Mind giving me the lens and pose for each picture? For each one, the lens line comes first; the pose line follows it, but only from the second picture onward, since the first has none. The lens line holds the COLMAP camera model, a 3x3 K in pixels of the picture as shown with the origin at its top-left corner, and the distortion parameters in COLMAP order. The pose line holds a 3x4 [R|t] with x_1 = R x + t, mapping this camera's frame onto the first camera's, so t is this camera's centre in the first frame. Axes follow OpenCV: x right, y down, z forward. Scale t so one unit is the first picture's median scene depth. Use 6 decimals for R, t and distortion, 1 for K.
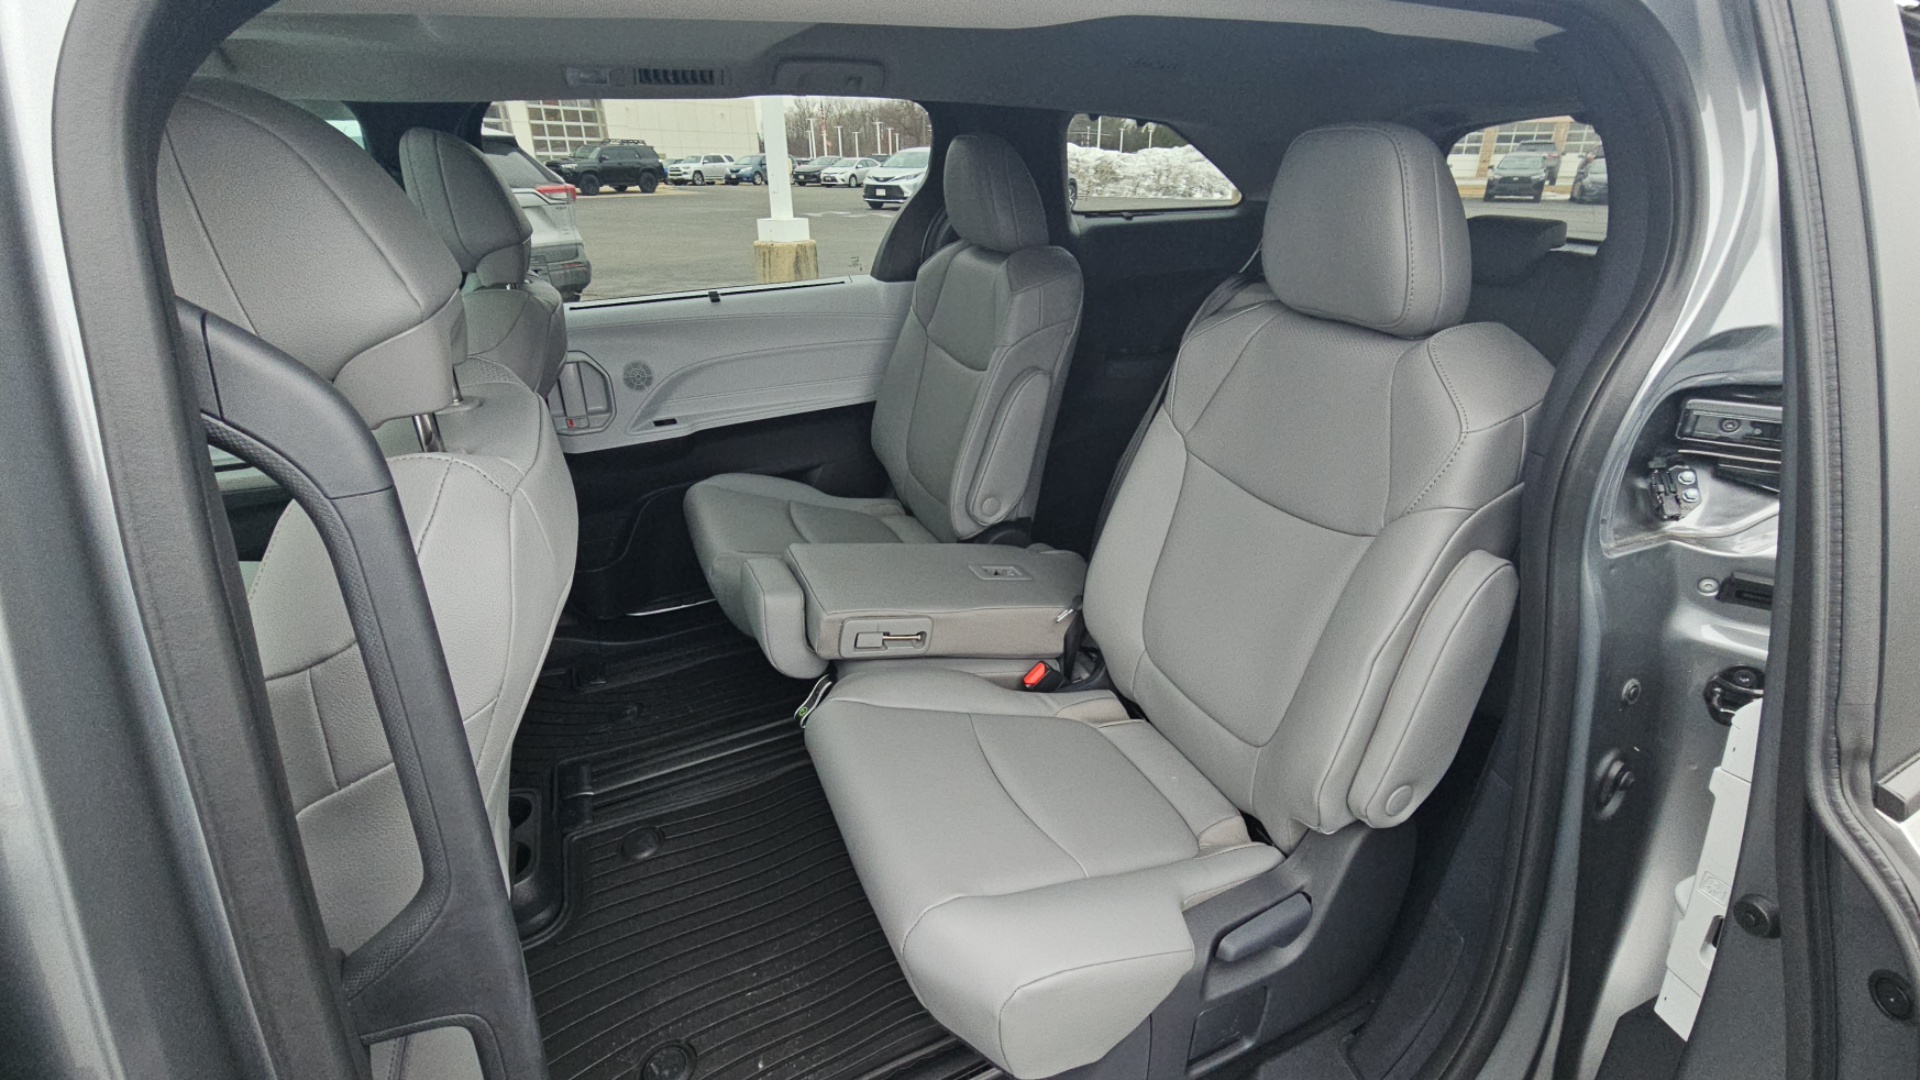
lens RADIAL K [[849.7, 0, 979.6], [0, 849.7, 544.7], [0, 0, 1]] dist [0.002290, -0.001026]
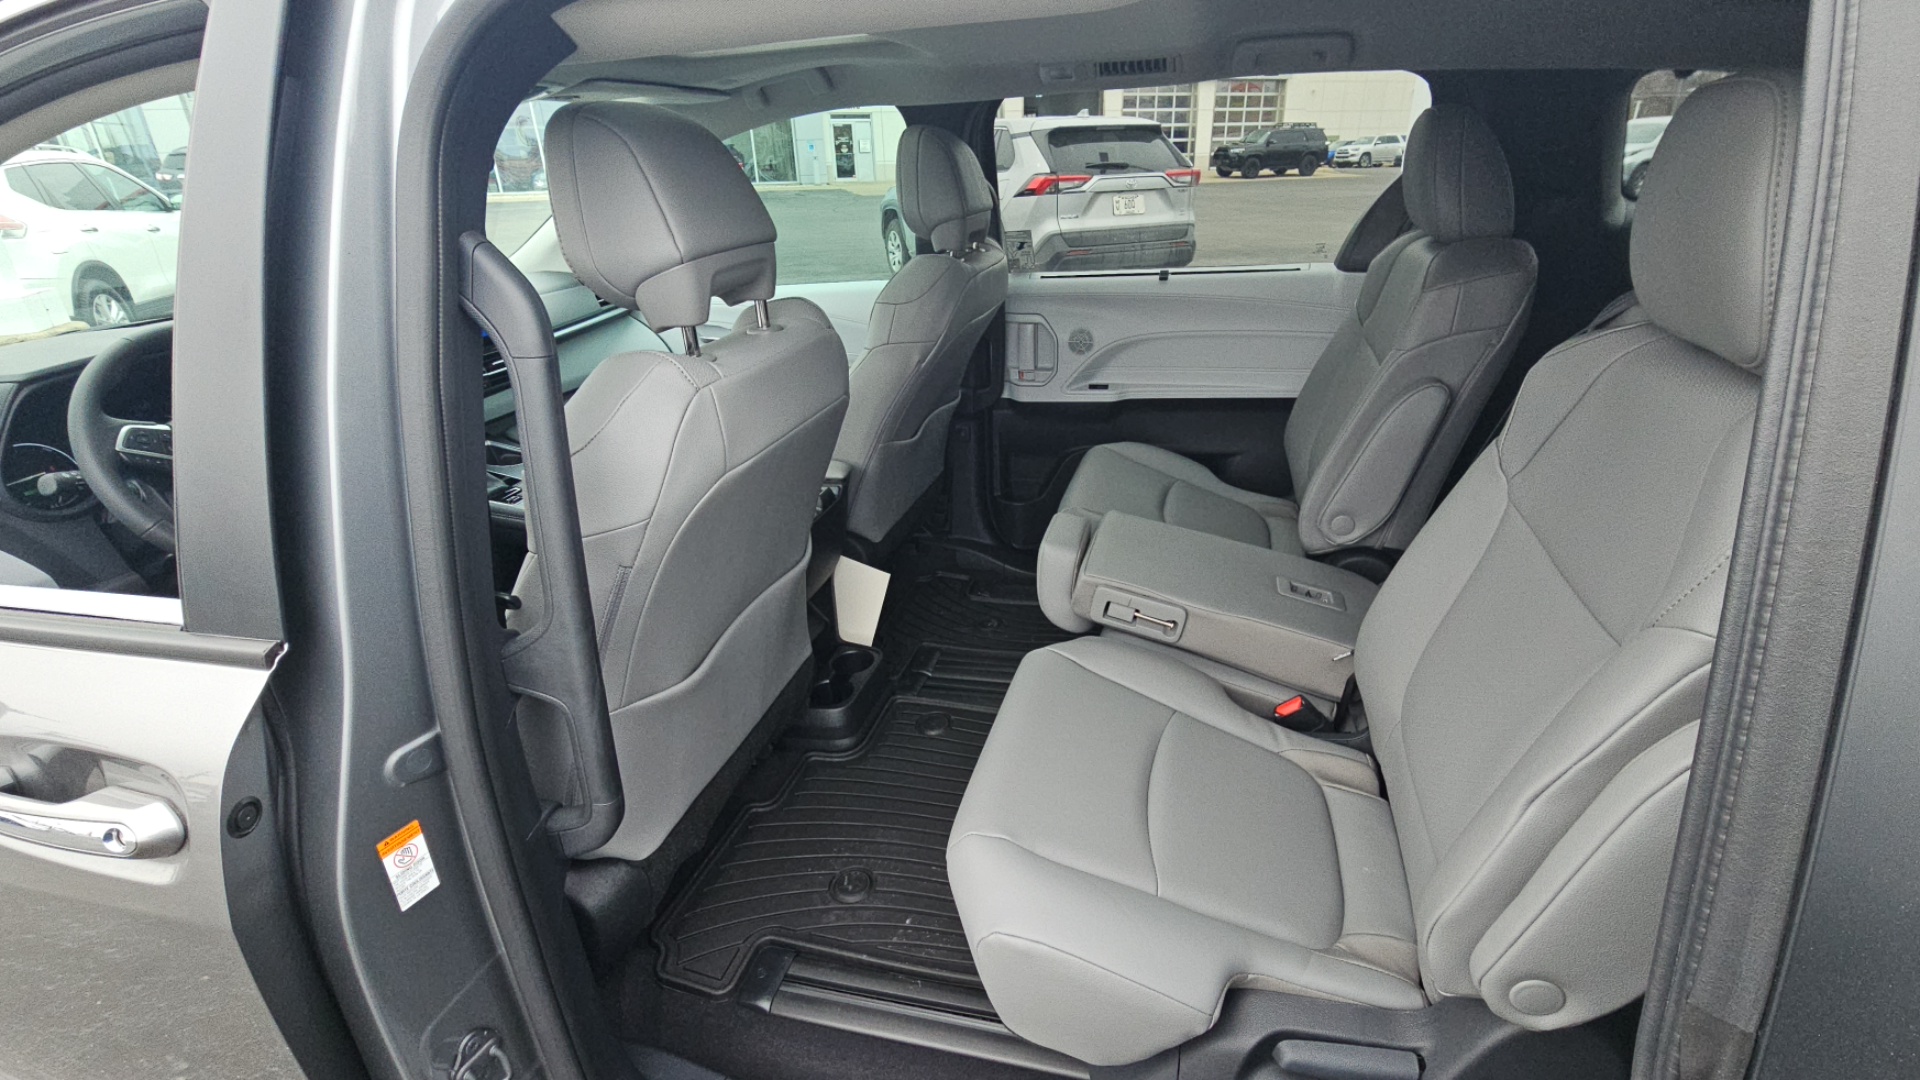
lens RADIAL K [[849.7, 0, 979.6], [0, 849.7, 544.7], [0, 0, 1]] dist [0.002290, -0.001026]
pose [[0.771955, 0.250490, -0.584243, 0.212565], [-0.240637, 0.965841, 0.096146, -0.016333], [0.588370, 0.066370, 0.805863, 0.042387]]
